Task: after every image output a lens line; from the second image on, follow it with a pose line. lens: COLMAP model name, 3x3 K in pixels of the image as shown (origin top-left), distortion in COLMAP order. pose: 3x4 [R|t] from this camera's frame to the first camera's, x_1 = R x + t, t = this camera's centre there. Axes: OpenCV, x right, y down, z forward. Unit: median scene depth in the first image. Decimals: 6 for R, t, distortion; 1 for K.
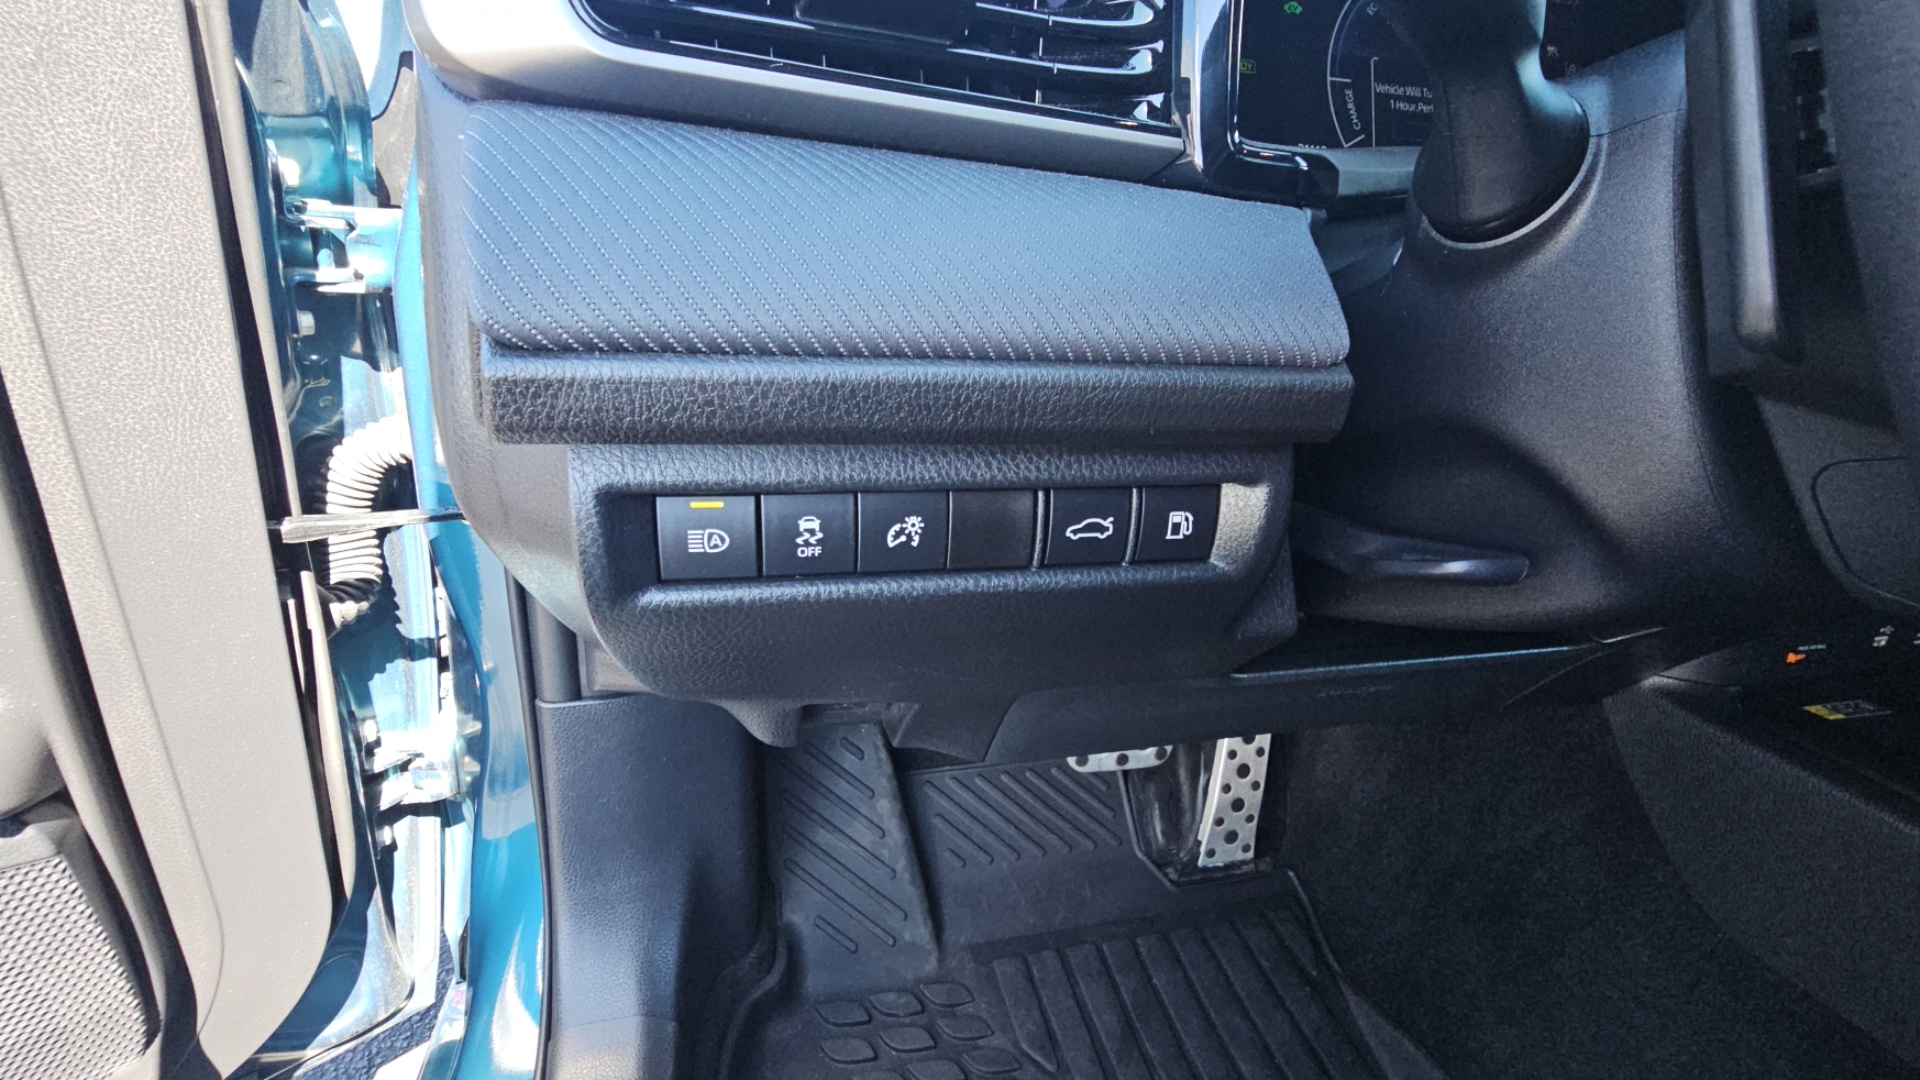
lens RADIAL K [[856.7, 0, 978.1], [0, 856.7, 539.2], [0, 0, 1]] dist [0.013431, -0.010898]
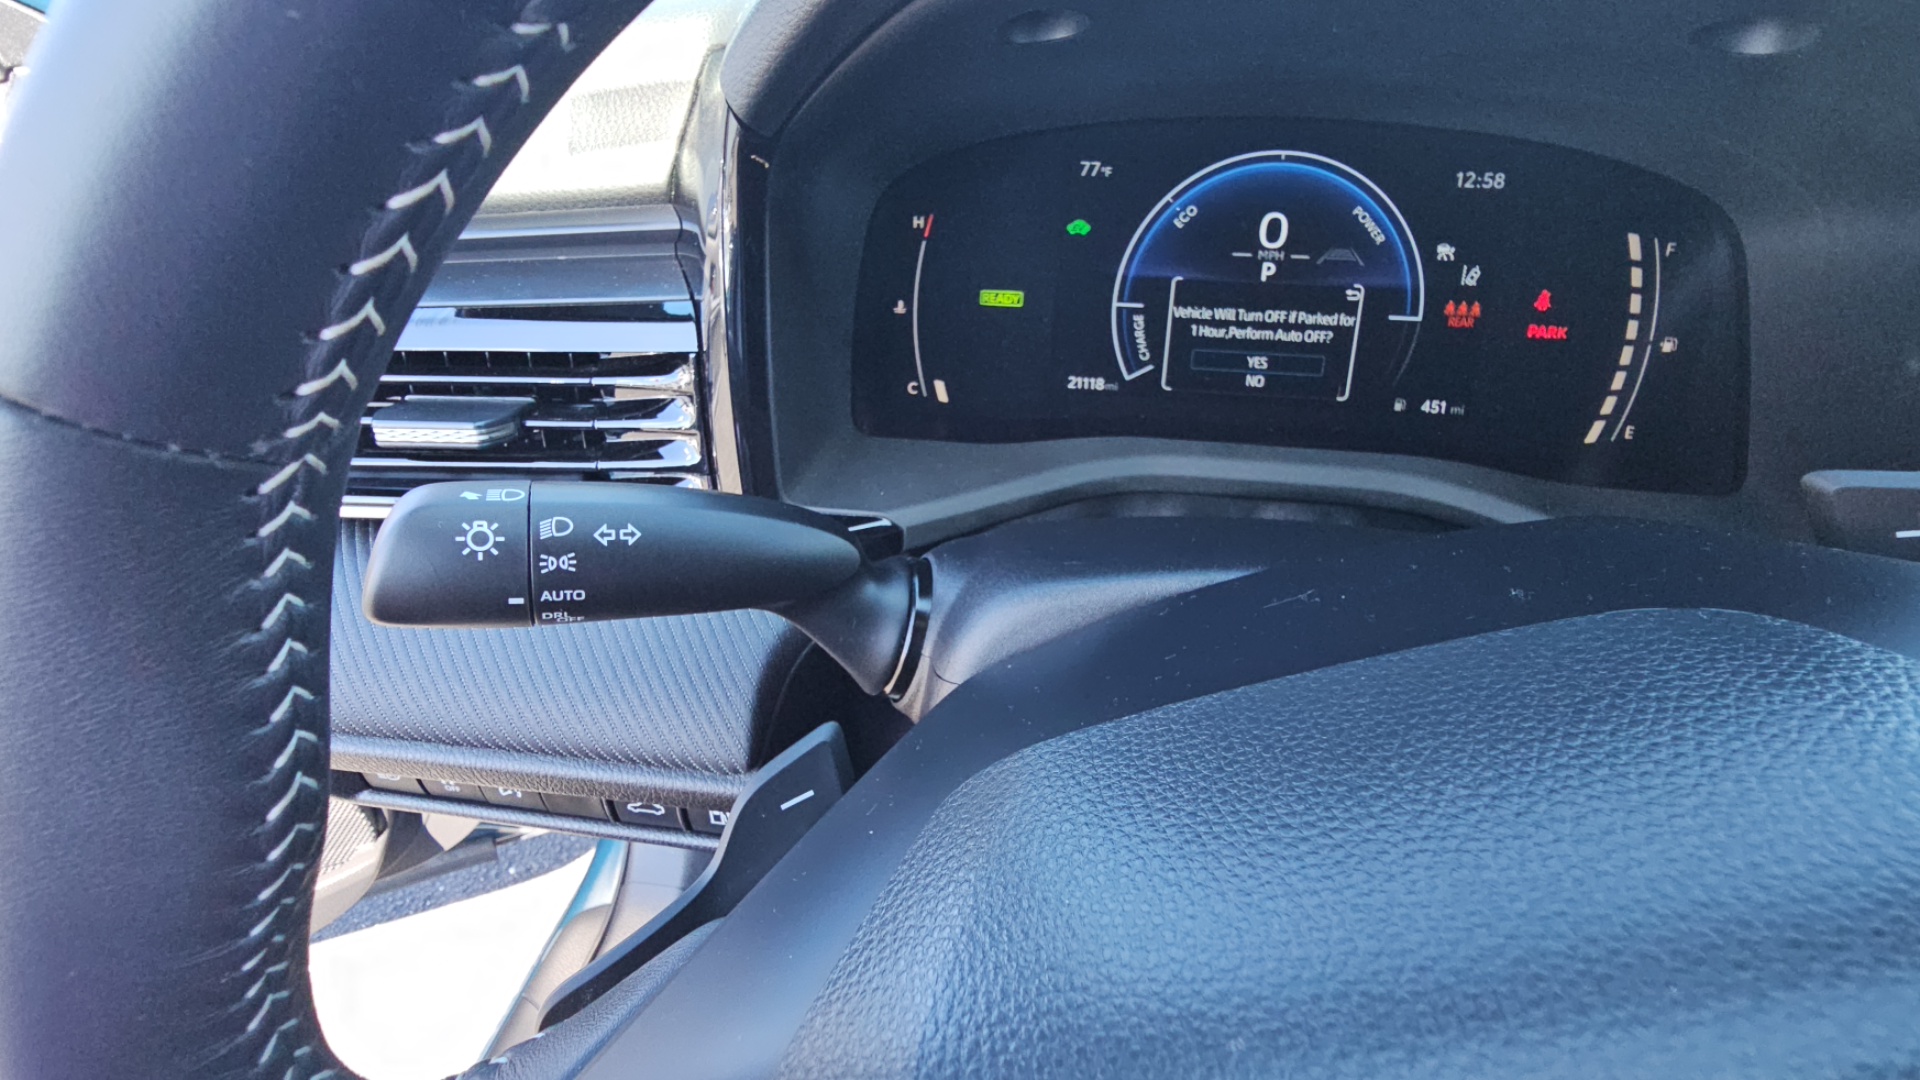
lens RADIAL K [[865.3, 0, 986.1], [0, 865.3, 534.3], [0, 0, 1]] dist [0.009130, -0.000692]
pose [[0.921213, 0.165292, -0.352199, 0.445162], [-0.089921, 0.971209, 0.220606, -0.335140], [0.378524, -0.171555, 0.909554, 0.040305]]
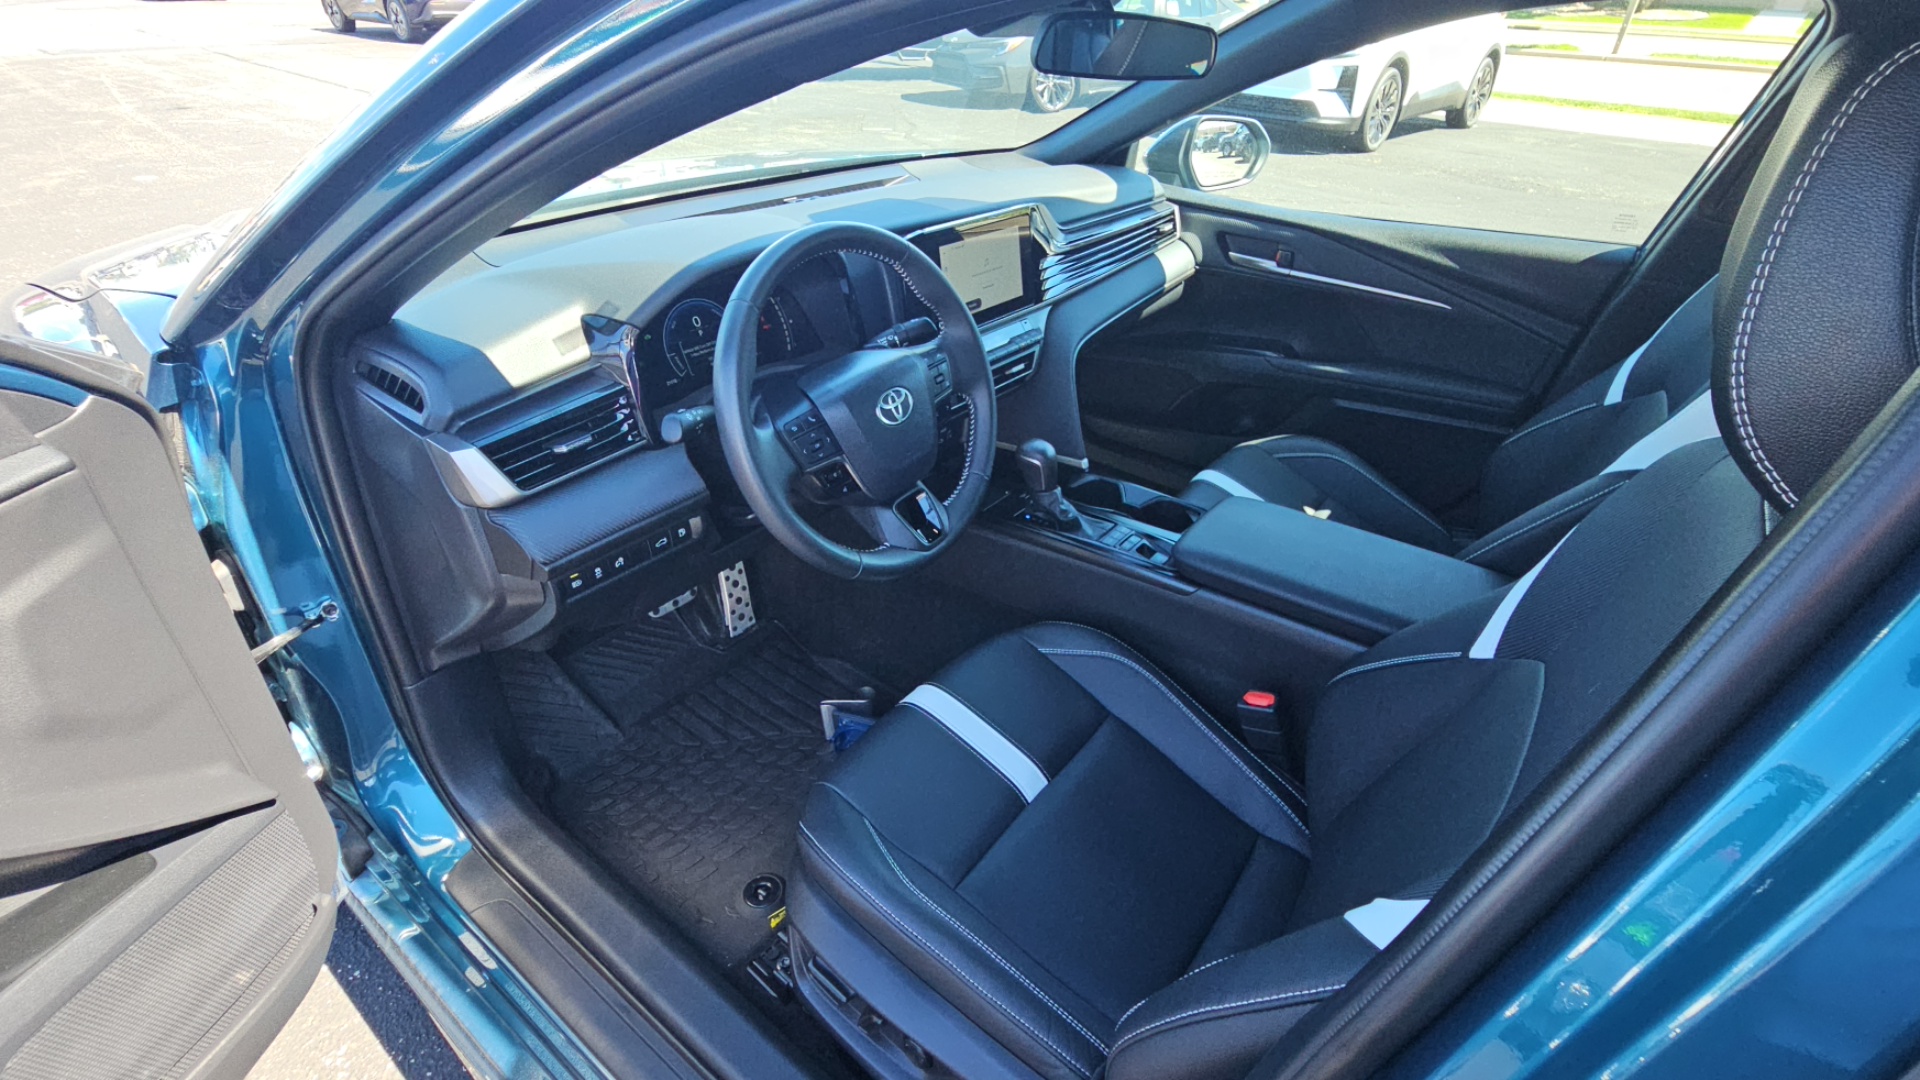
lens RADIAL K [[854.8, 0, 982.8], [0, 854.8, 542.1], [0, 0, 1]] dist [0.007774, -0.005647]
pose [[0.772362, -0.374620, 0.512949, -0.338298], [0.262777, 0.923666, 0.278908, -0.328107], [-0.578278, -0.080627, 0.811846, -1.386084]]
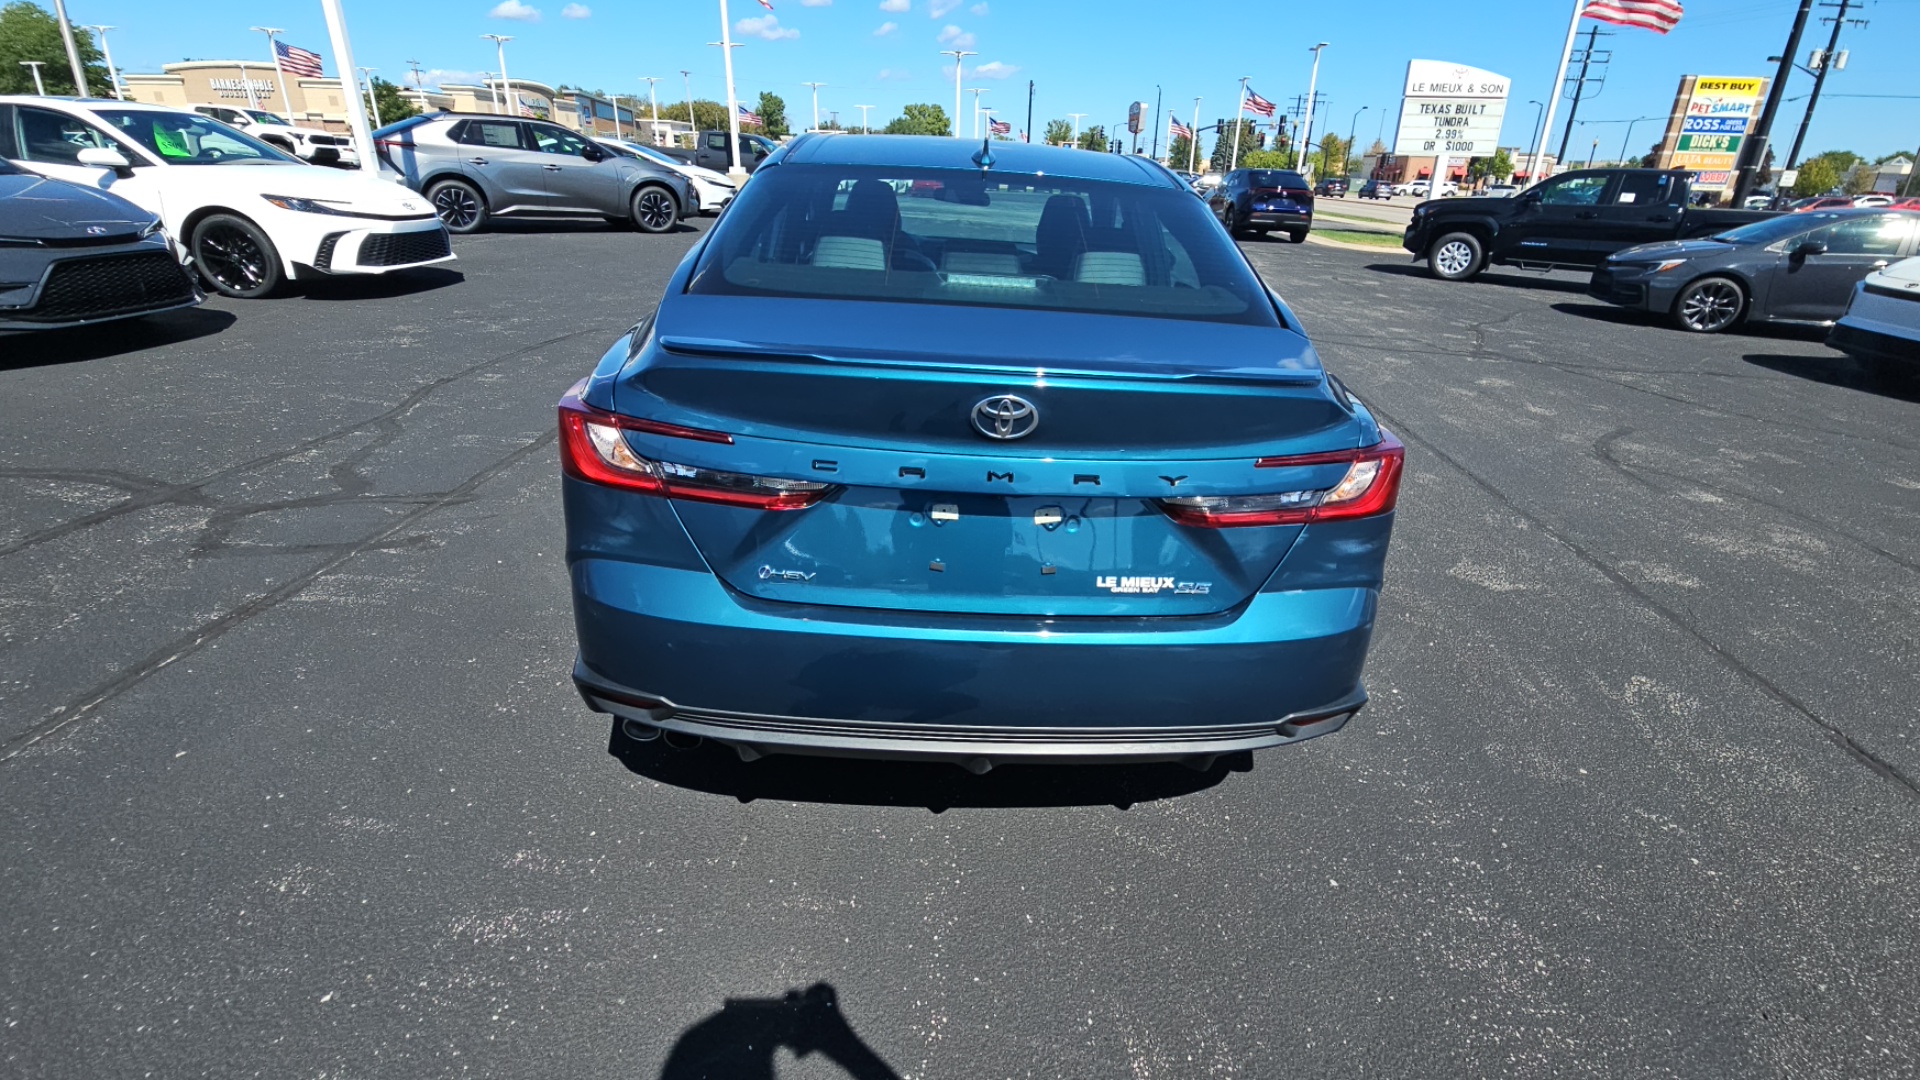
lens RADIAL K [[863.8, 0, 971.9], [0, 863.8, 535.0], [0, 0, 1]] dist [0.008869, -0.004664]
pose [[0.976941, 0.074819, -0.199973, 3.063066], [-0.077900, 0.996932, -0.007574, 2.286654], [0.198793, 0.022977, 0.979772, -7.404889]]
